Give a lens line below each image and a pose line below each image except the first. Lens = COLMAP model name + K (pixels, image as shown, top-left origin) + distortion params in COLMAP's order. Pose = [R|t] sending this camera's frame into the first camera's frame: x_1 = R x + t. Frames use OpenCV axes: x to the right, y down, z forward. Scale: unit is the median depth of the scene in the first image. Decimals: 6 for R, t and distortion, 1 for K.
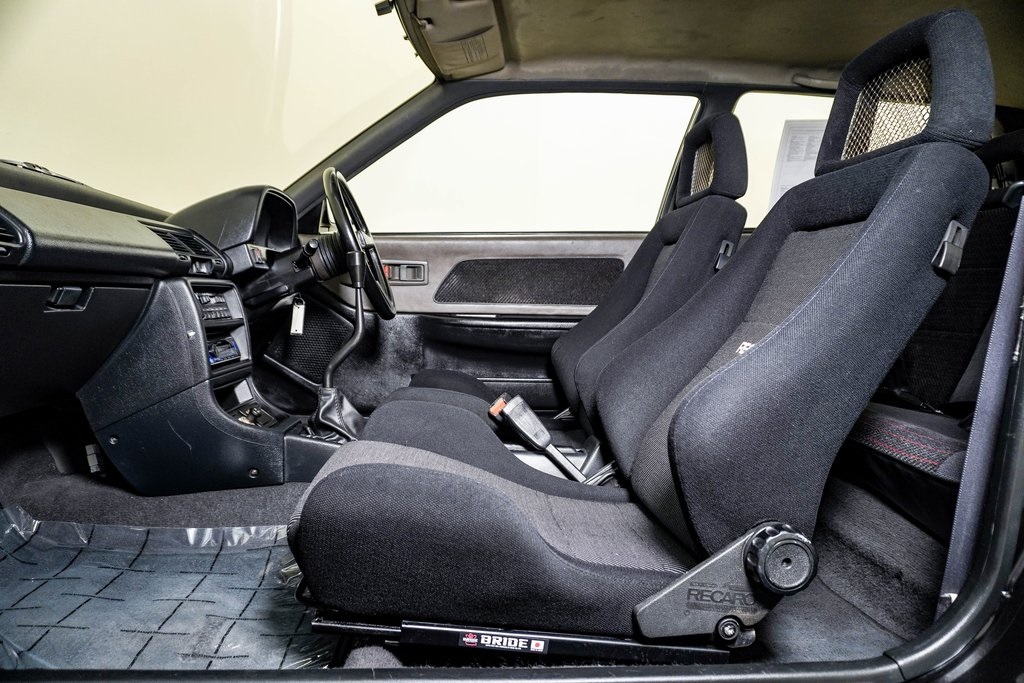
lens RADIAL K [[690.6, 0, 511.8], [0, 690.6, 336.7], [0, 0, 1]] dist [-0.028457, -0.002356]
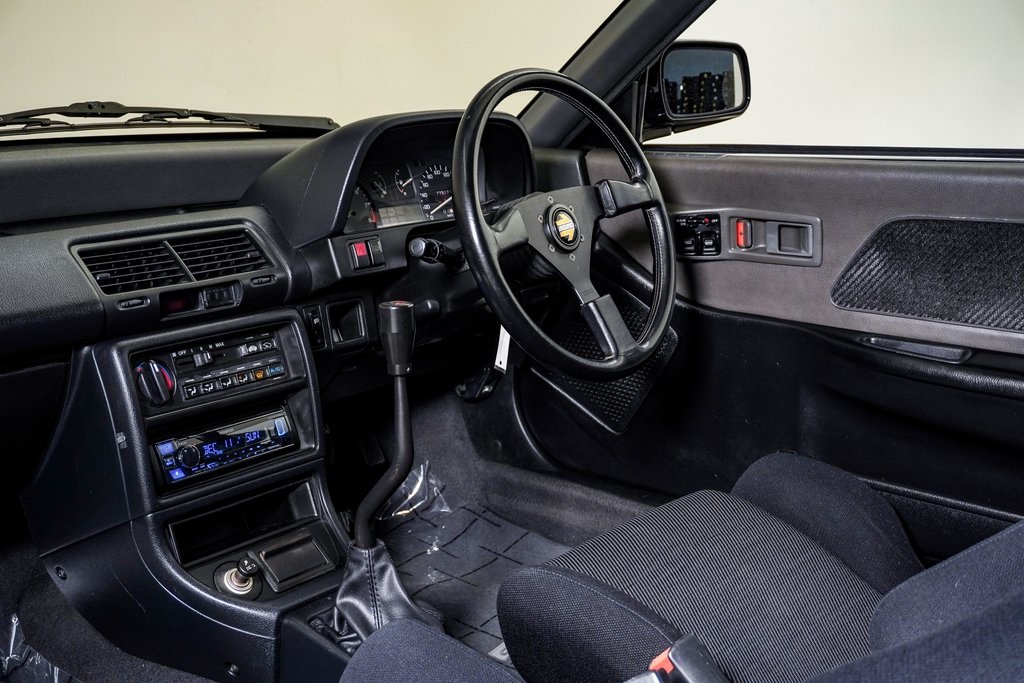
lens RADIAL K [[1217.7, 0, 513.2], [0, 1217.7, 343.2], [0, 0, 1]] dist [-0.032912, 0.000000]
pose [[0.728296, 0.139523, -0.670909, 0.306749], [-0.025945, 0.983965, 0.176463, -0.178912], [0.684771, -0.111111, 0.720238, 0.302616]]
